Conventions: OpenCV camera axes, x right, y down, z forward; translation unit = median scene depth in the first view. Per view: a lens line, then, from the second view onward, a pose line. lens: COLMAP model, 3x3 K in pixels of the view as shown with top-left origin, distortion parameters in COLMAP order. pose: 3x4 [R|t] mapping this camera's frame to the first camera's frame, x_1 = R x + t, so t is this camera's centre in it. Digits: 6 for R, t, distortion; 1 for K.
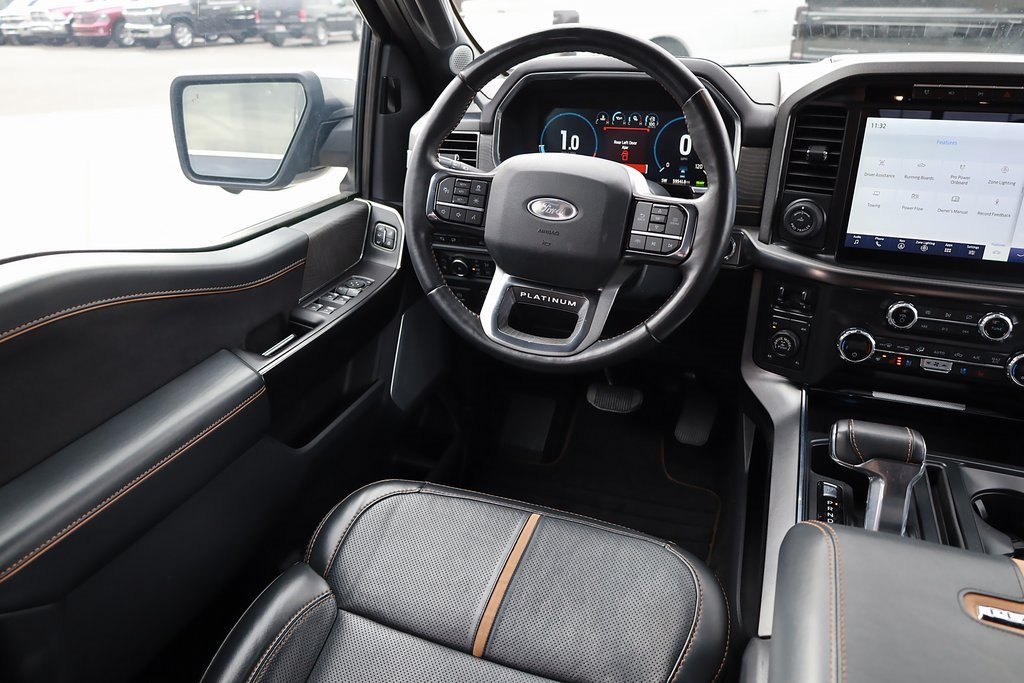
lens RADIAL K [[700.1, 0, 513.4], [0, 700.1, 343.2], [0, 0, 1]] dist [-0.009806, -0.000322]
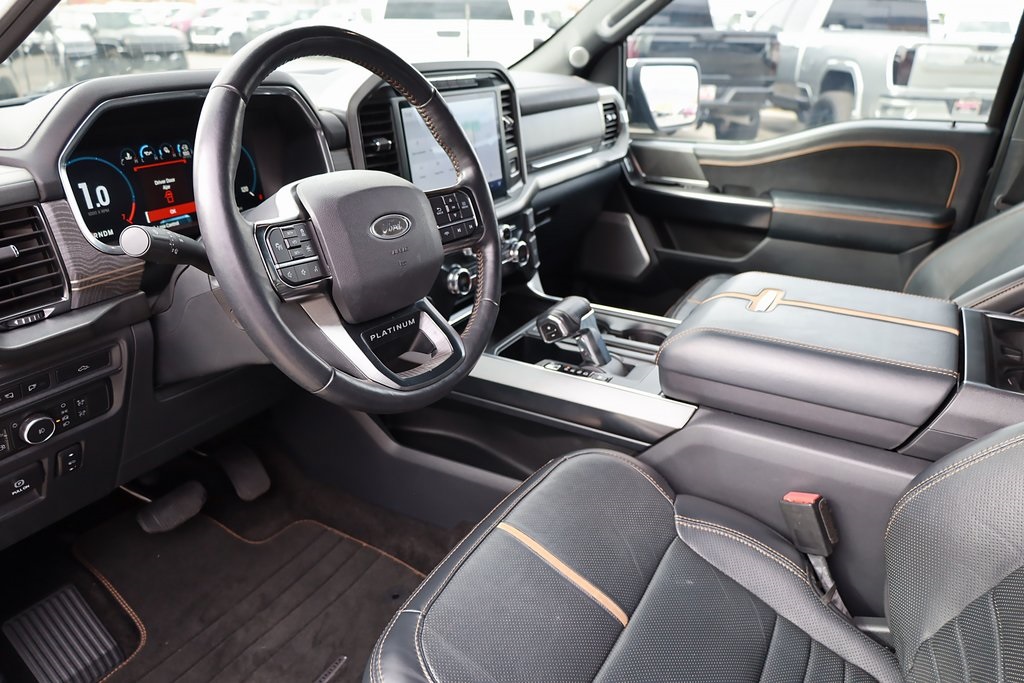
lens RADIAL K [[700.1, 0, 513.4], [0, 700.1, 343.2], [0, 0, 1]] dist [-0.009806, -0.000322]
pose [[0.160300, -0.377270, 0.912124, -0.727250], [0.427724, 0.859359, 0.280276, -0.226301], [-0.889582, 0.345210, 0.299123, 0.587040]]
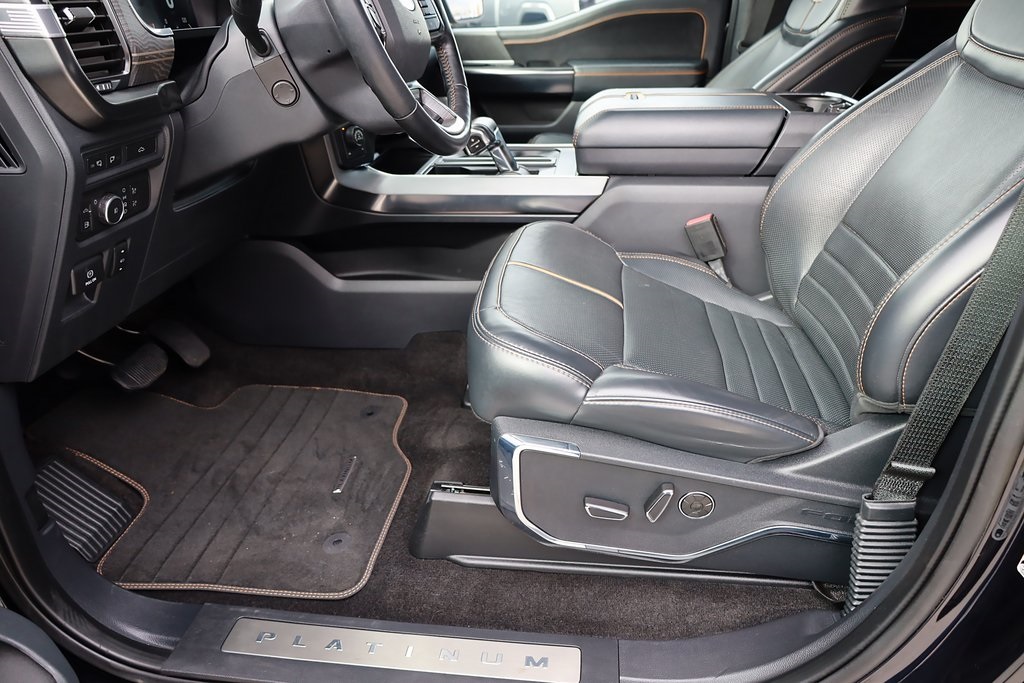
lens RADIAL K [[694.7, 0, 512.0], [0, 694.7, 341.5], [0, 0, 1]] dist [-0.007109, 0.000118]
pose [[-0.235260, -0.413399, 0.879633, -1.024225], [0.451997, 0.754678, 0.475562, -0.209086], [-0.860437, 0.509472, 0.009309, 1.004297]]
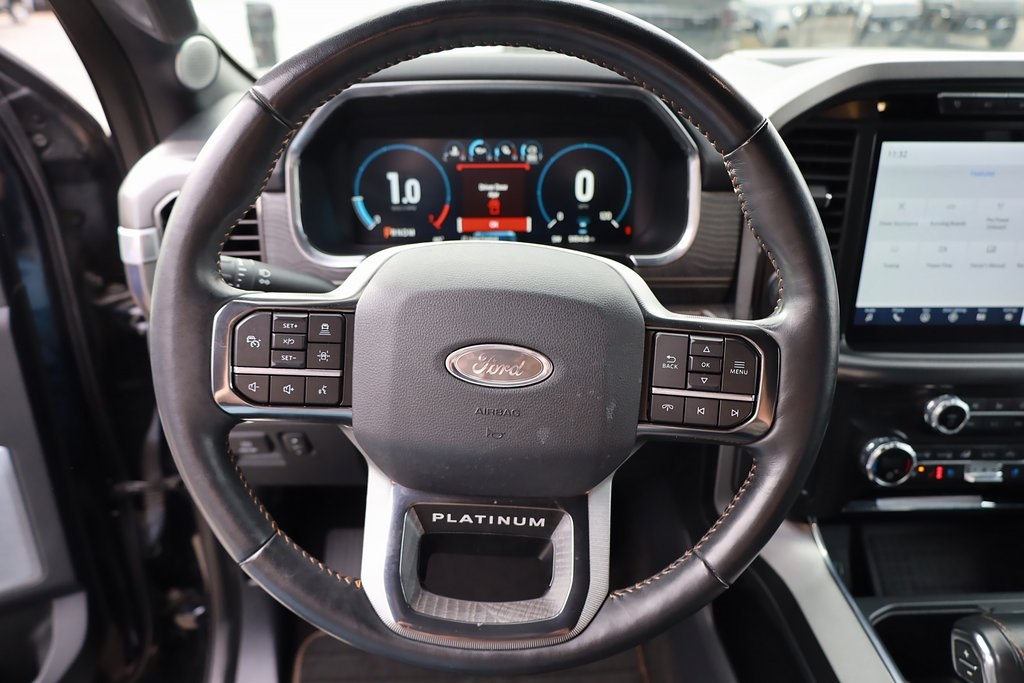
lens RADIAL K [[700.1, 0, 513.4], [0, 700.1, 343.2], [0, 0, 1]] dist [-0.009806, -0.000322]
pose [[0.921094, -0.152183, 0.358365, -0.098964], [0.150609, 0.988060, 0.032482, -0.202766], [-0.359029, 0.024054, 0.933016, 0.487429]]
